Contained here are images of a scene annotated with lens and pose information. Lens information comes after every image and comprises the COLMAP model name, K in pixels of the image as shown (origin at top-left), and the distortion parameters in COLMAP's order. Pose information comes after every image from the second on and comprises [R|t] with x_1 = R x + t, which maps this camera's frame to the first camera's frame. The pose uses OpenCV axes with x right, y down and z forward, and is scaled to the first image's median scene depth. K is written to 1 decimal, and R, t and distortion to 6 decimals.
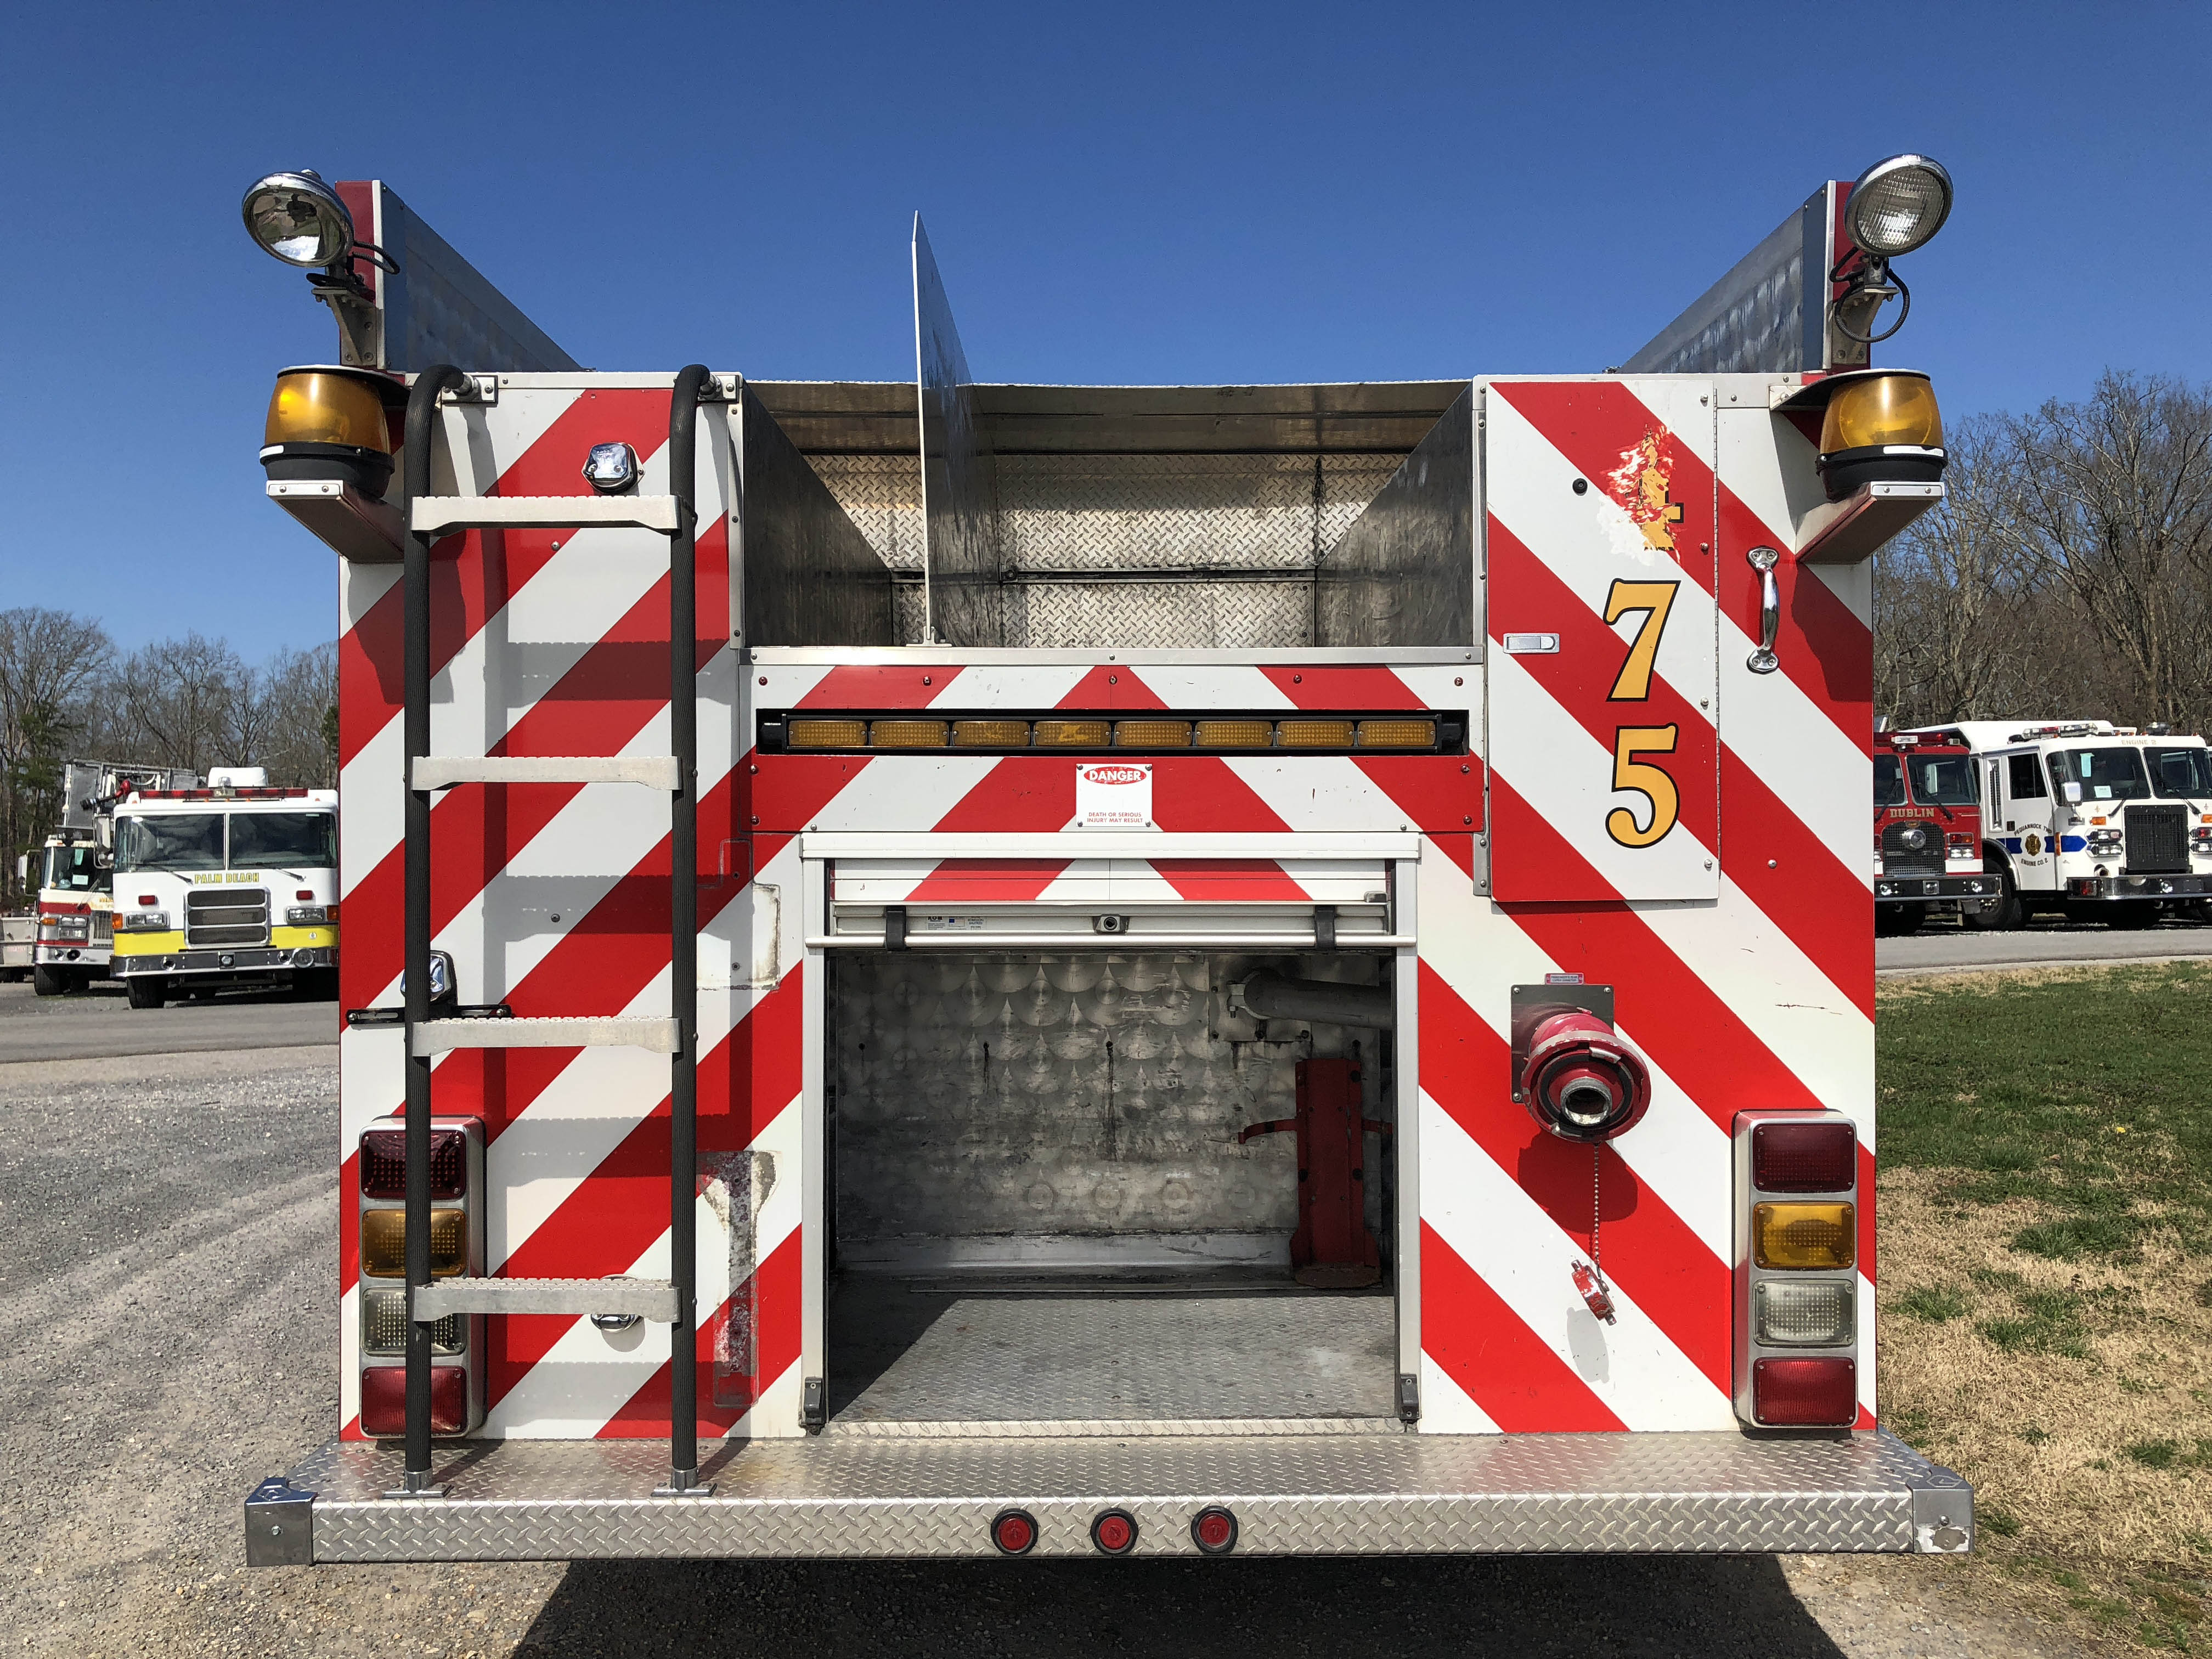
lens RADIAL K [[1780.1, 0, 1107.1], [0, 1780.1, 841.8], [0, 0, 1]] dist [0.033155, -0.042915]
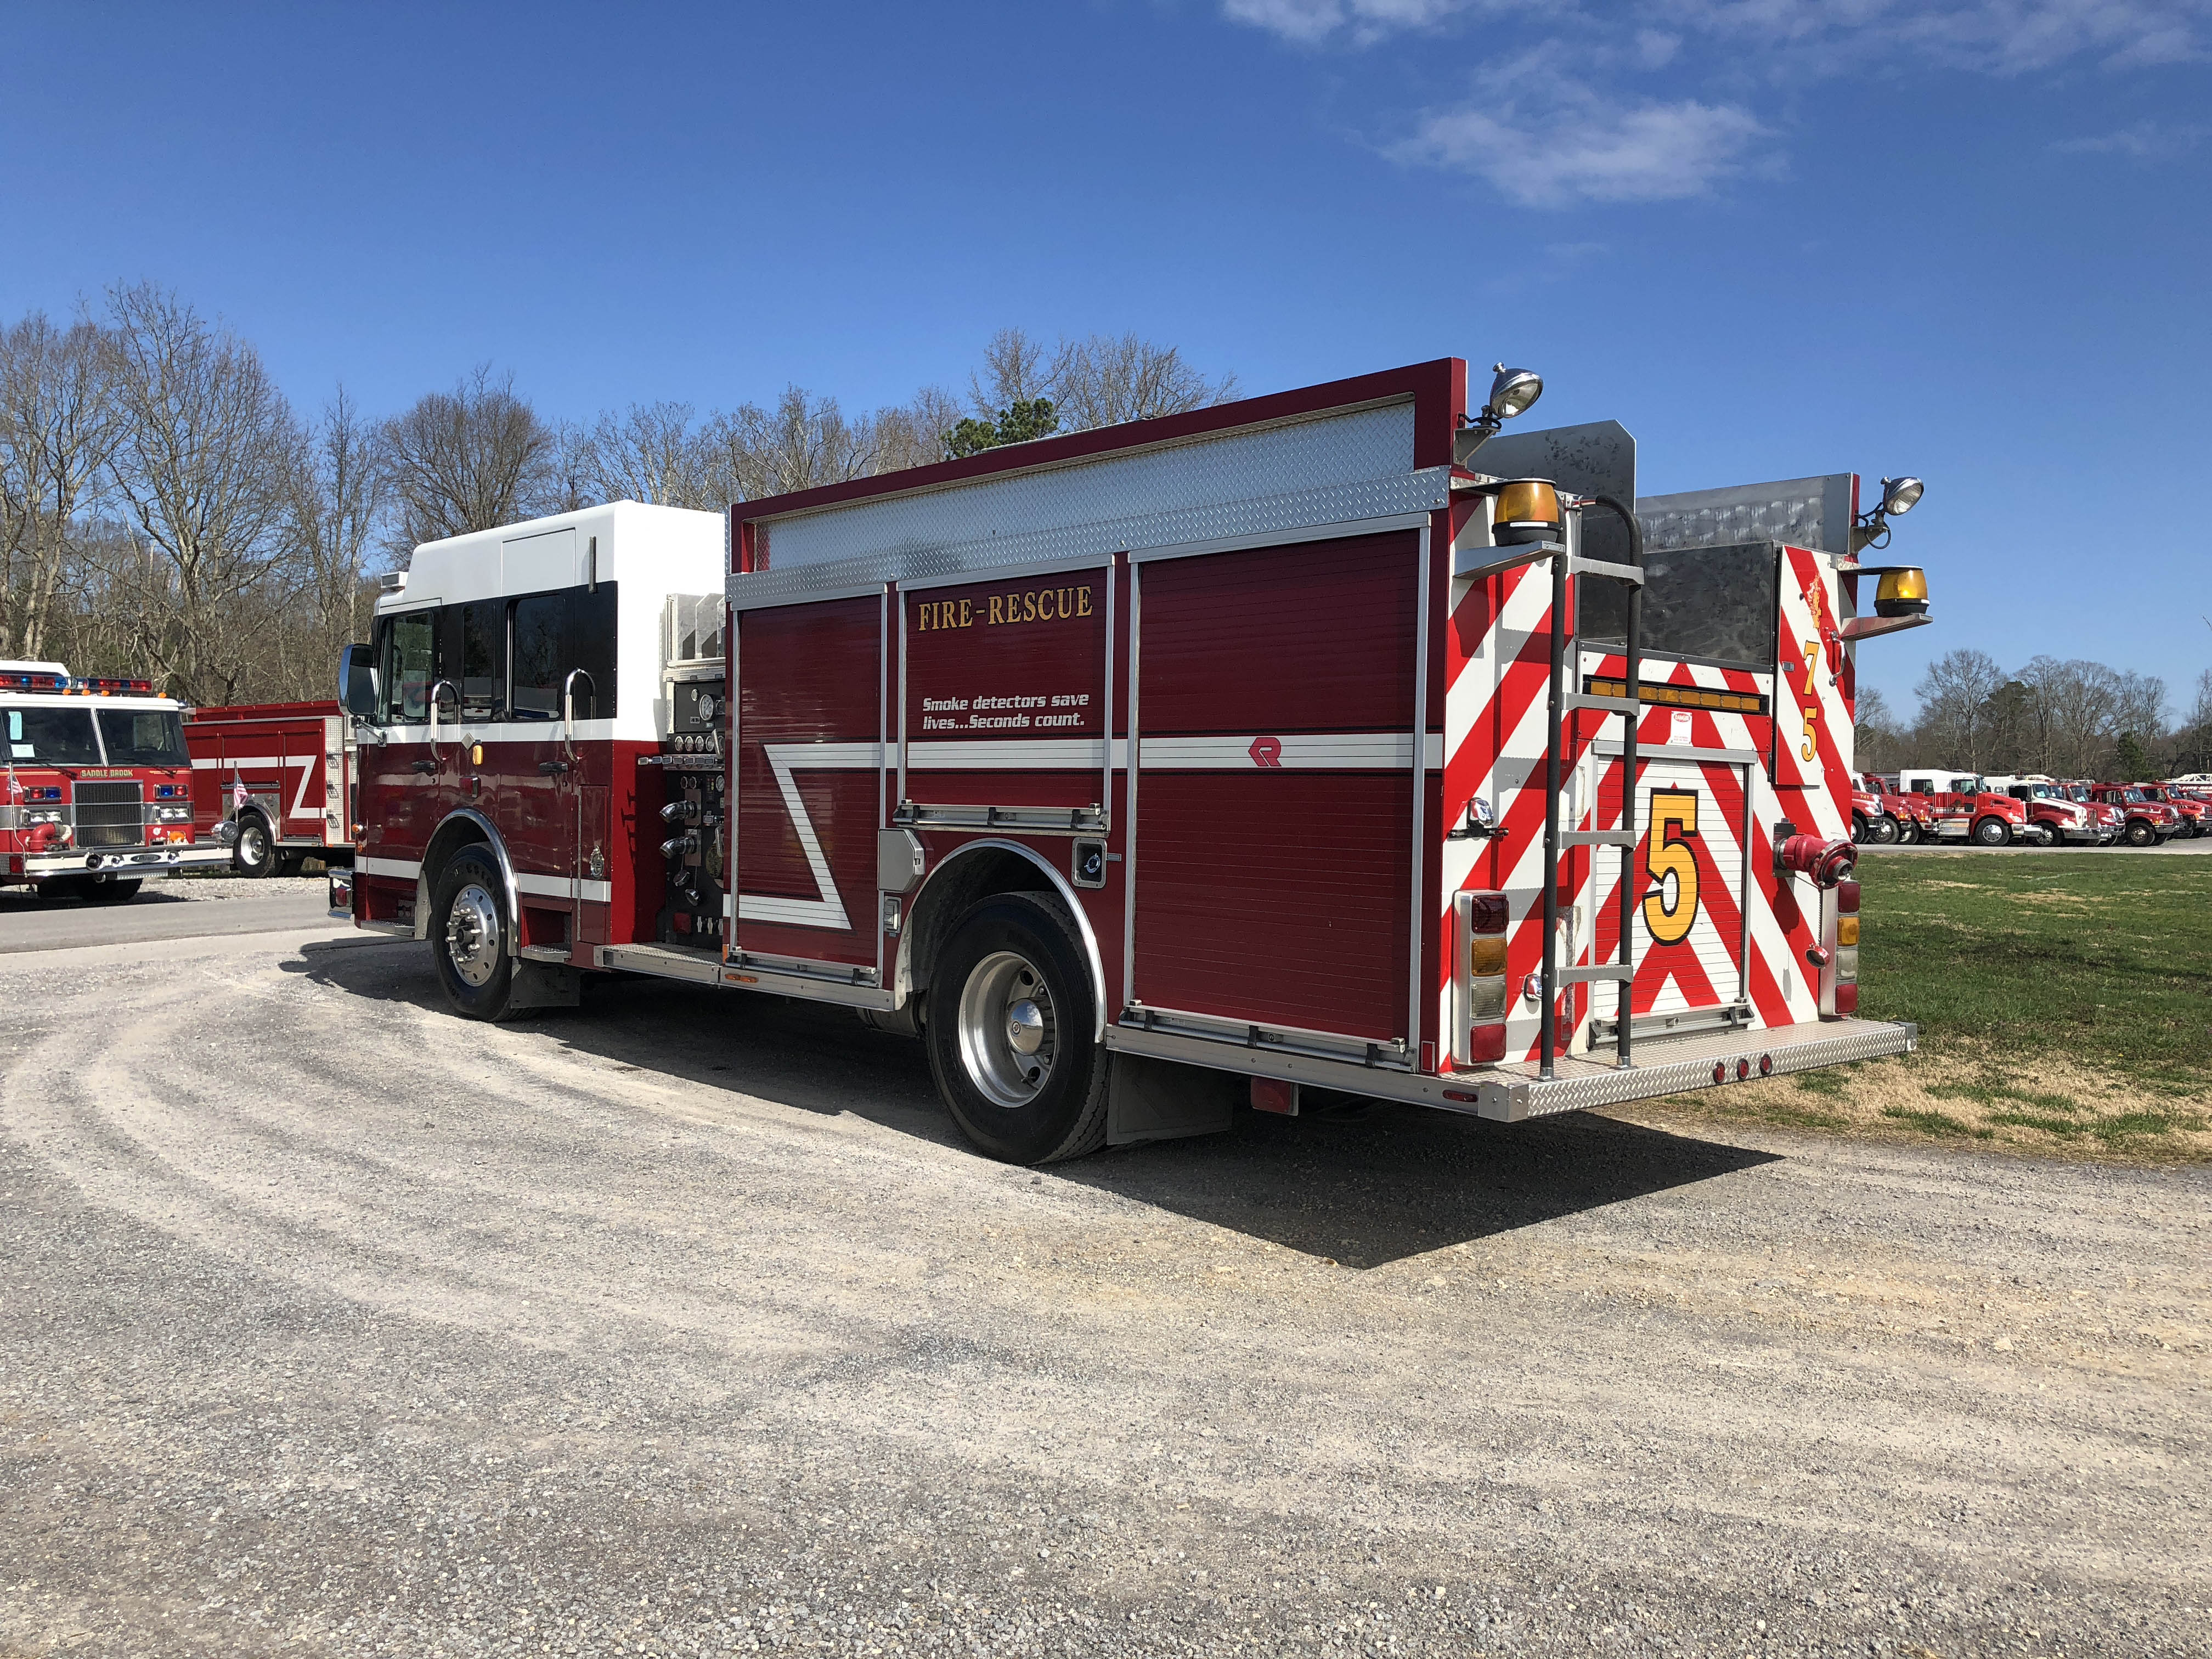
lens RADIAL K [[1780.1, 0, 1097.3], [0, 1780.1, 813.9], [0, 0, 1]] dist [0.033155, -0.042915]
pose [[0.757989, 0.013684, 0.652123, -1.832288], [-0.021766, 0.999754, 0.004321, 0.078098], [-0.651904, -0.017469, 0.758101, -0.114130]]
